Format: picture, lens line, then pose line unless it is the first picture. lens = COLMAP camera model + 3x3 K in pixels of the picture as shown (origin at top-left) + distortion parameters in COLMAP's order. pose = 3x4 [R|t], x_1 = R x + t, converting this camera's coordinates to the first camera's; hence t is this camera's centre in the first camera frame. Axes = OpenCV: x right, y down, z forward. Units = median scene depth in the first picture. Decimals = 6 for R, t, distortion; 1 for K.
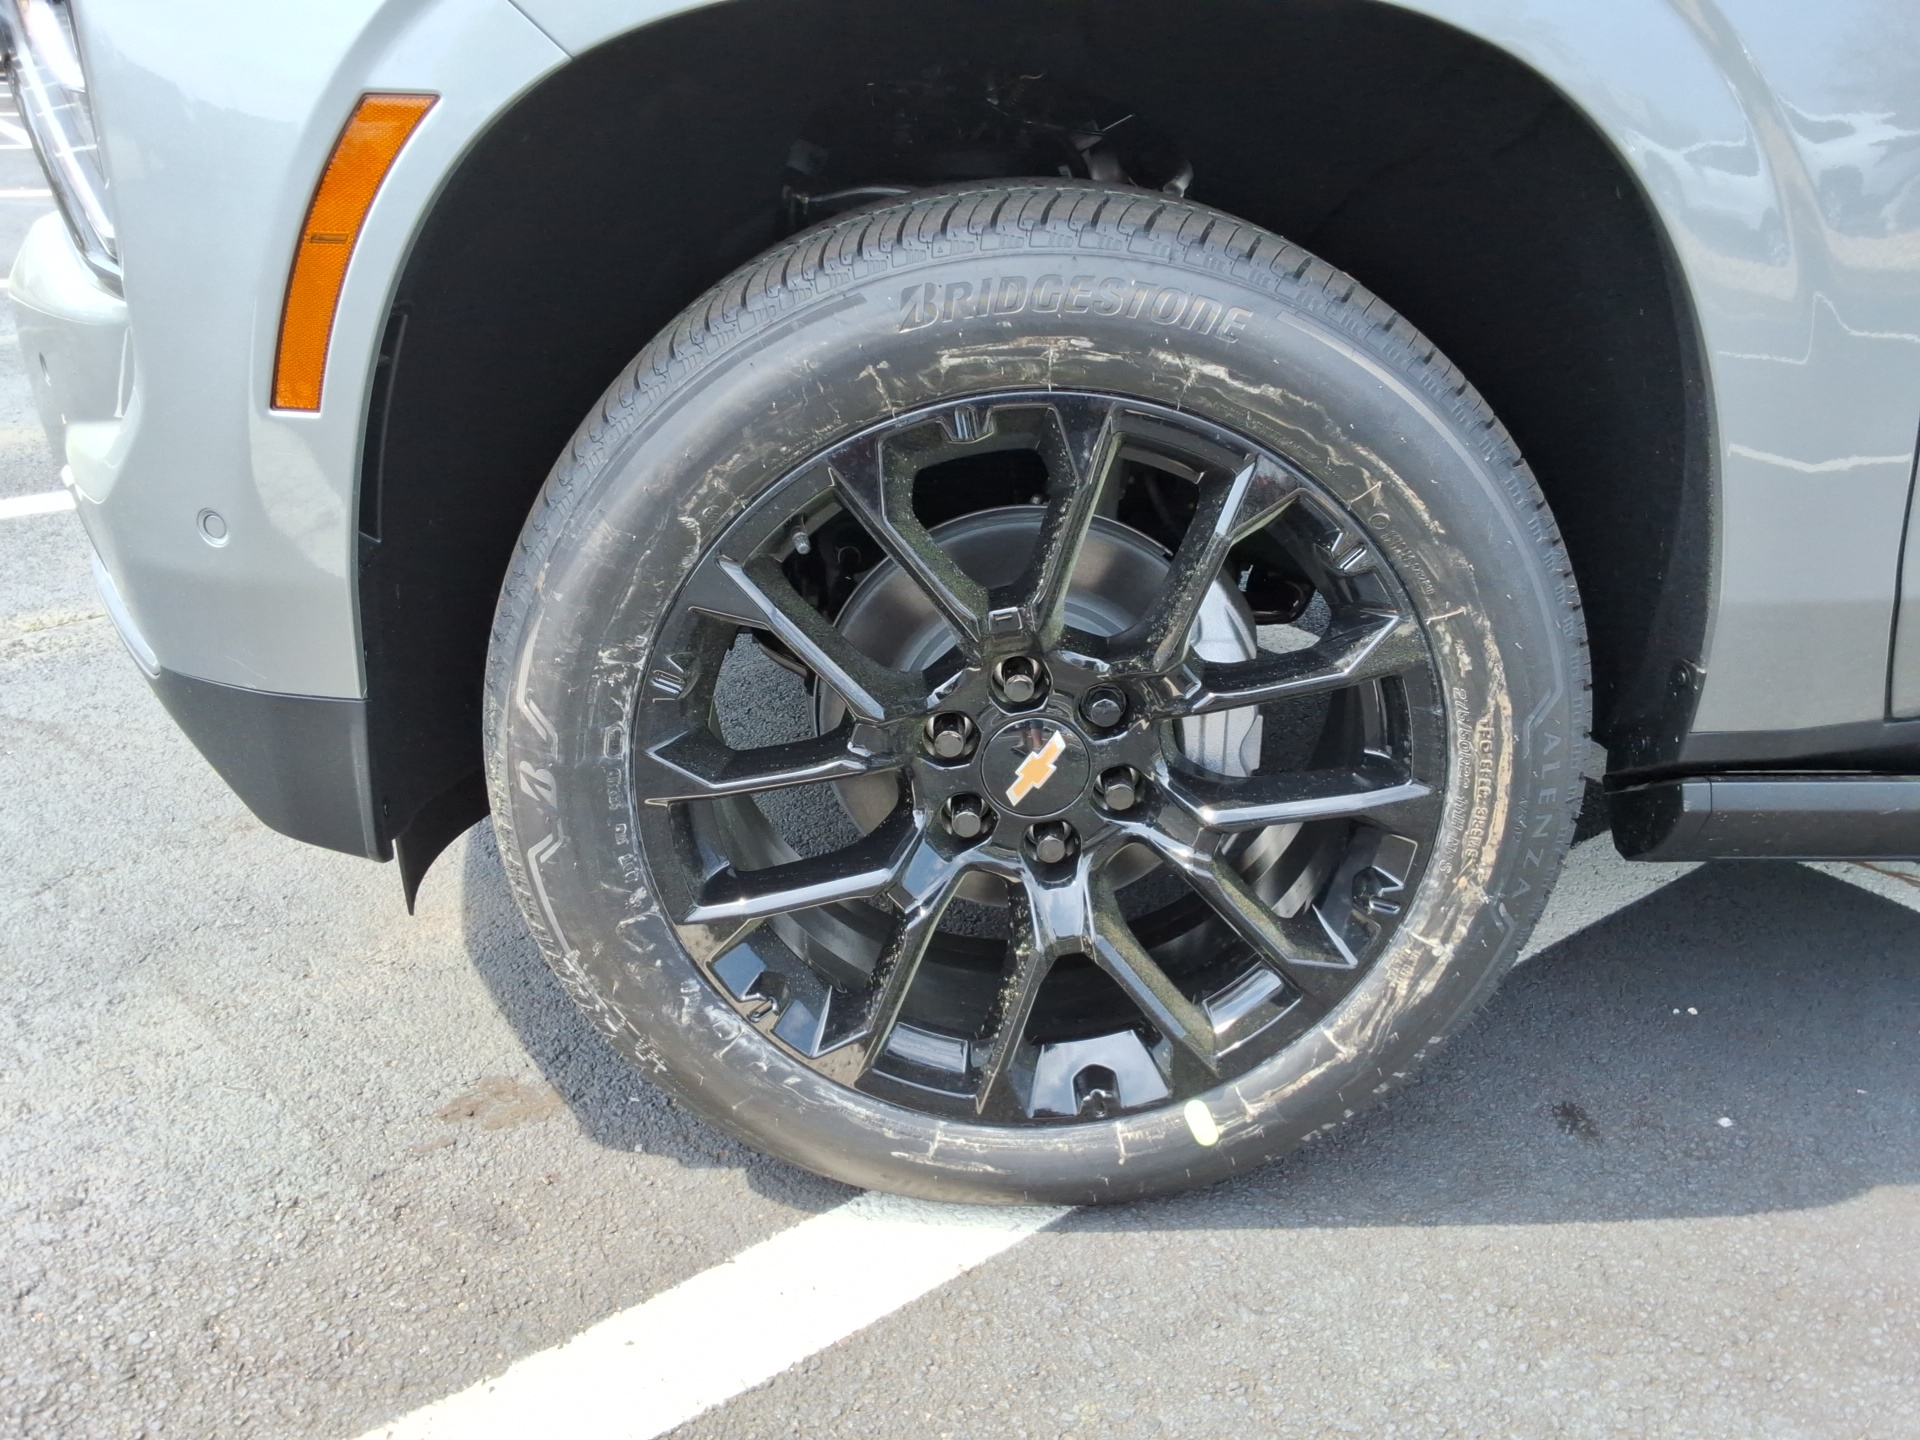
lens RADIAL K [[1543.7, 0, 965.5], [0, 1543.7, 718.2], [0, 0, 1]] dist [0.107946, -0.171171]
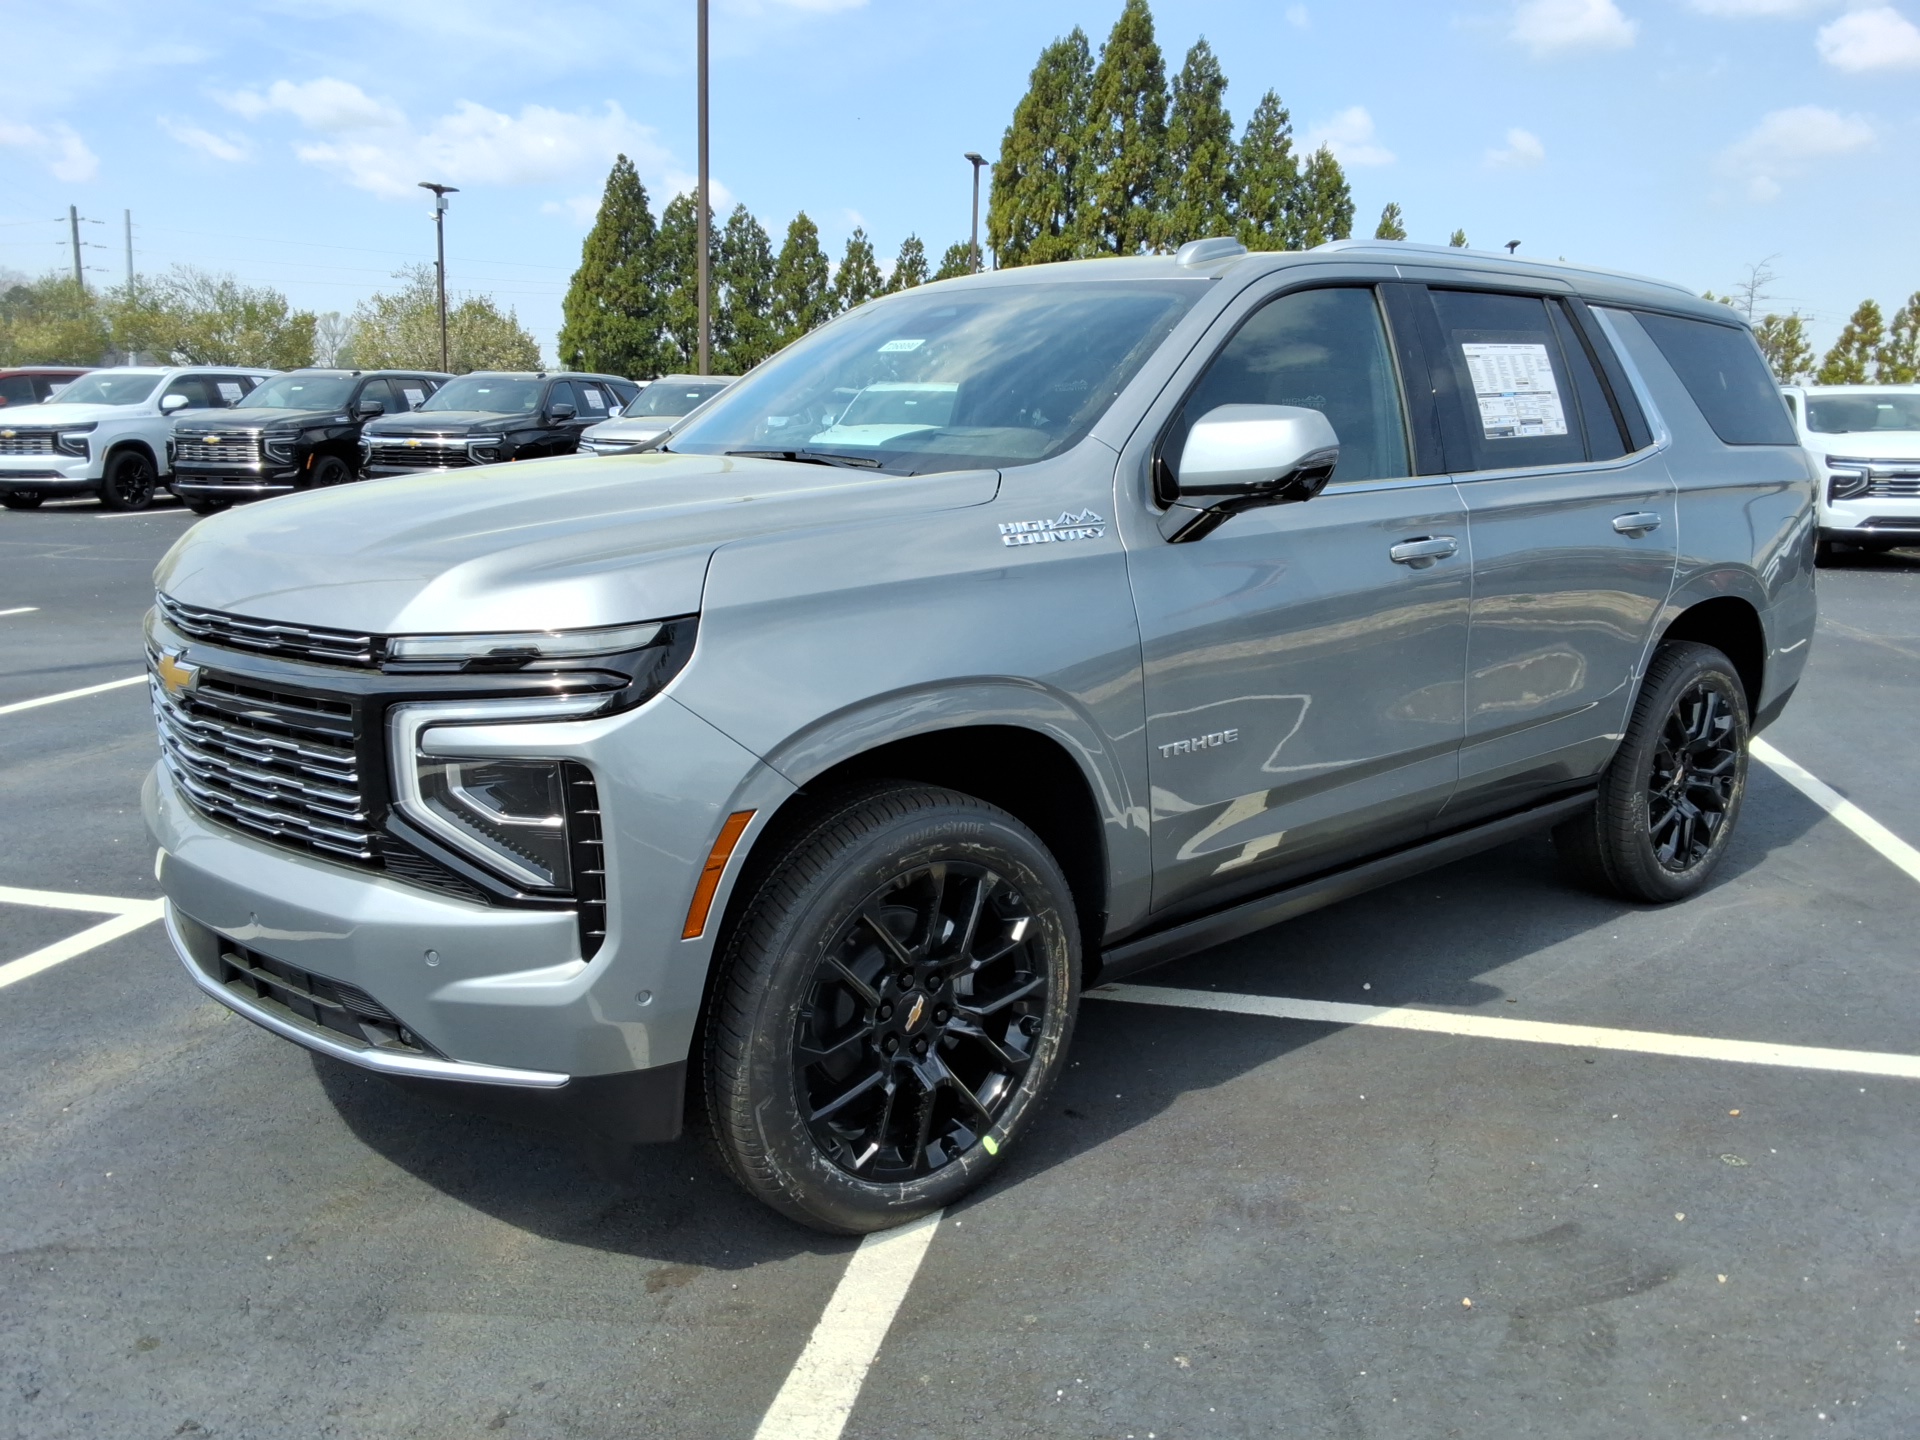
lens RADIAL K [[1543.7, 0, 971.3], [0, 1543.7, 707.0], [0, 0, 1]] dist [0.107946, -0.171171]
pose [[0.765769, -0.141133, 0.627439, -1.335469], [0.265761, 0.957869, -0.108895, -0.137297], [-0.585636, 0.250137, 0.771014, -1.035653]]
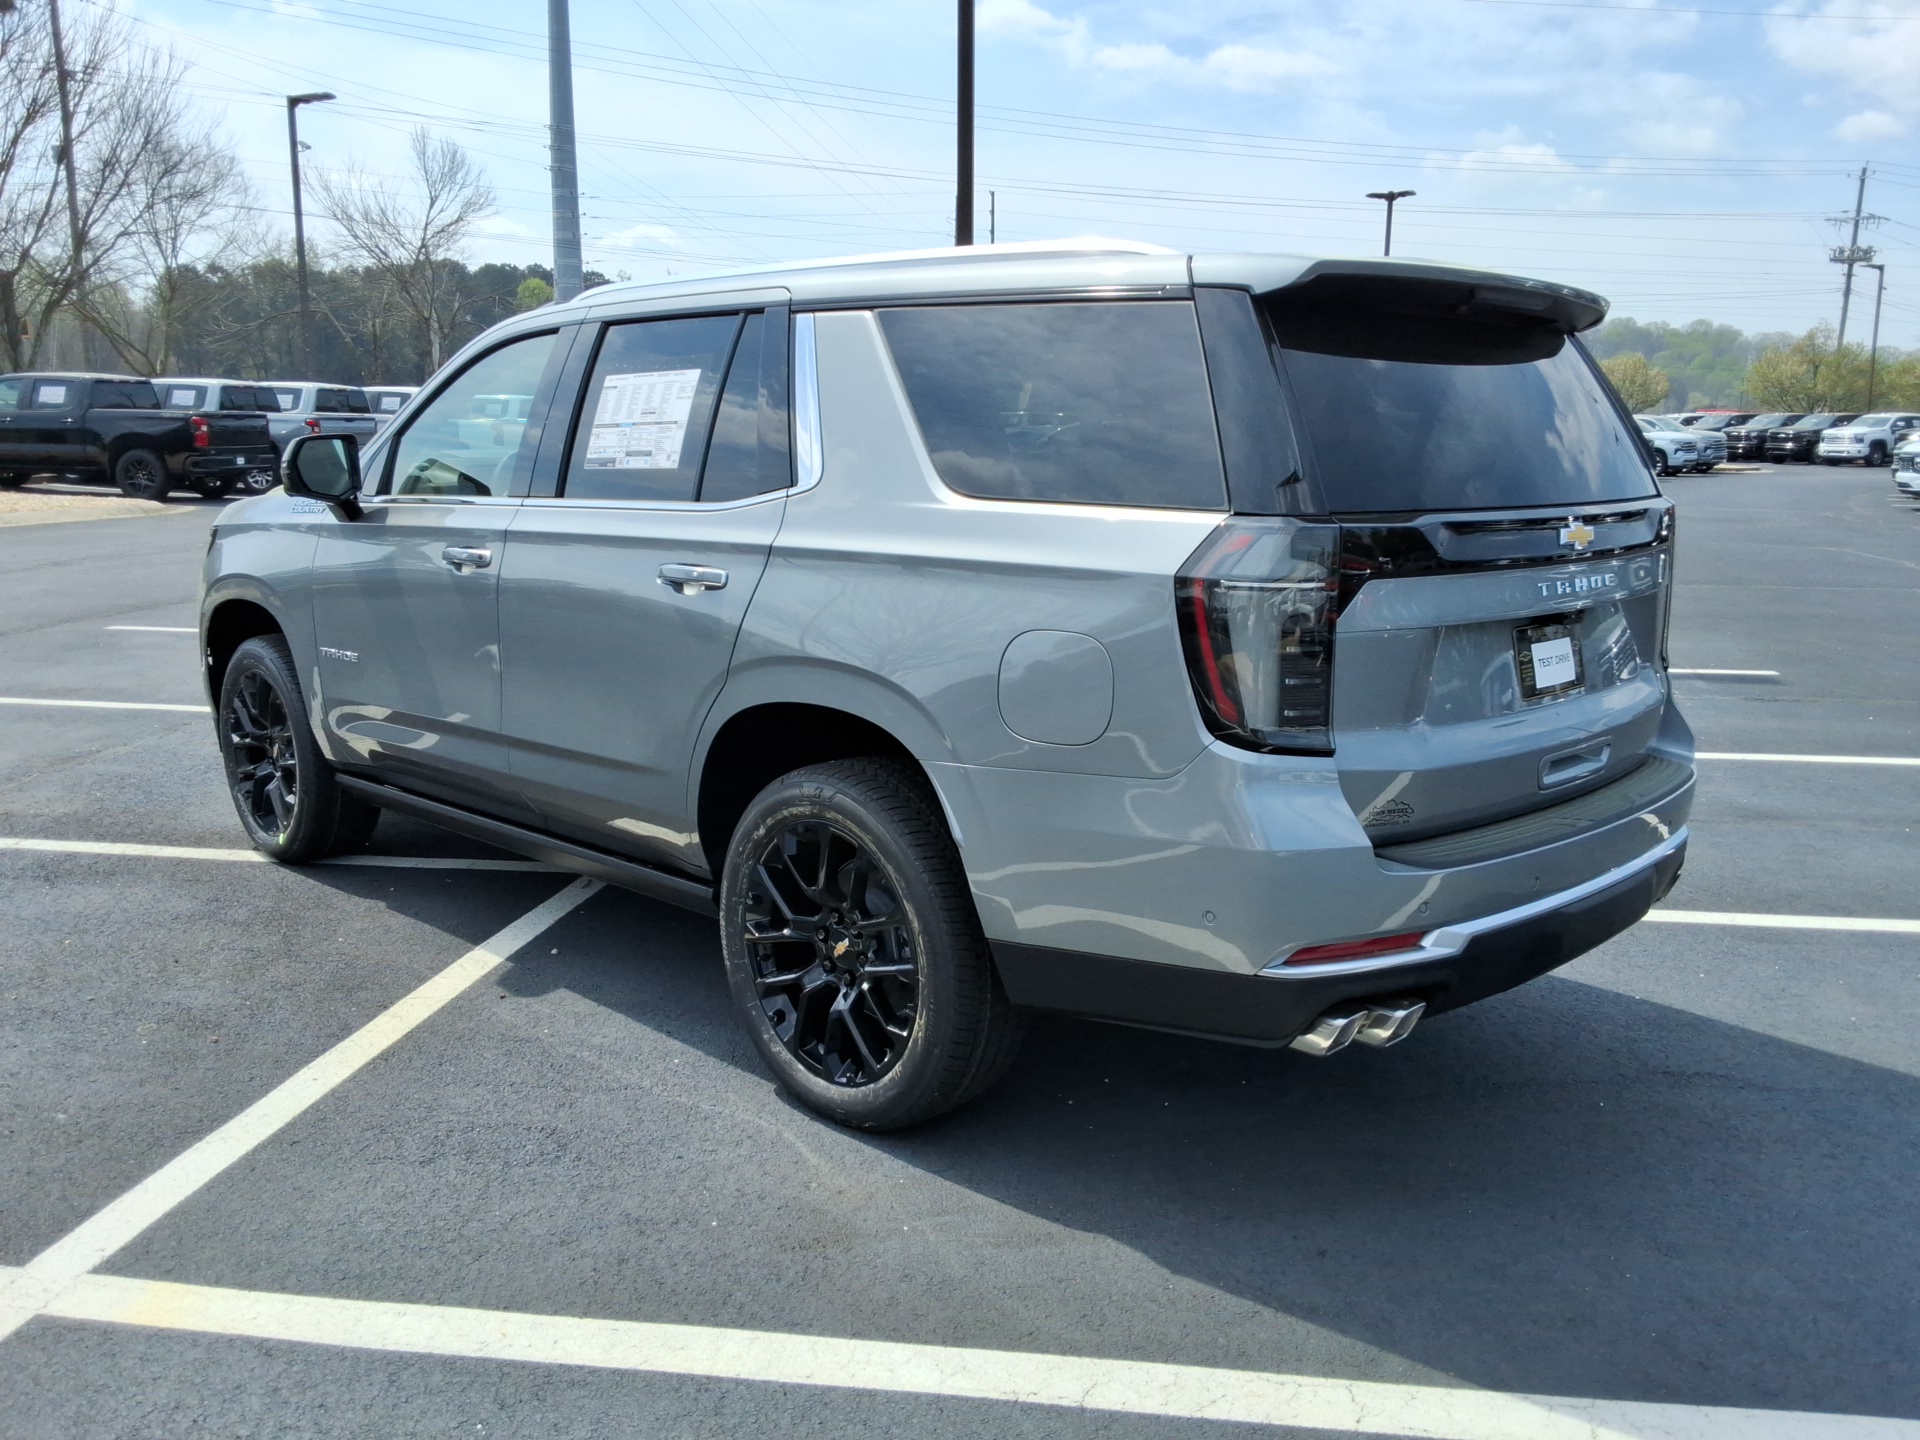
lens RADIAL K [[1543.7, 0, 981.0], [0, 1543.7, 701.1], [0, 0, 1]] dist [0.107946, -0.171171]
pose [[0.697174, 0.094199, -0.710686, 4.847058], [-0.266809, 0.954210, -0.135259, -0.040390], [0.665403, 0.283917, 0.690384, -0.880345]]
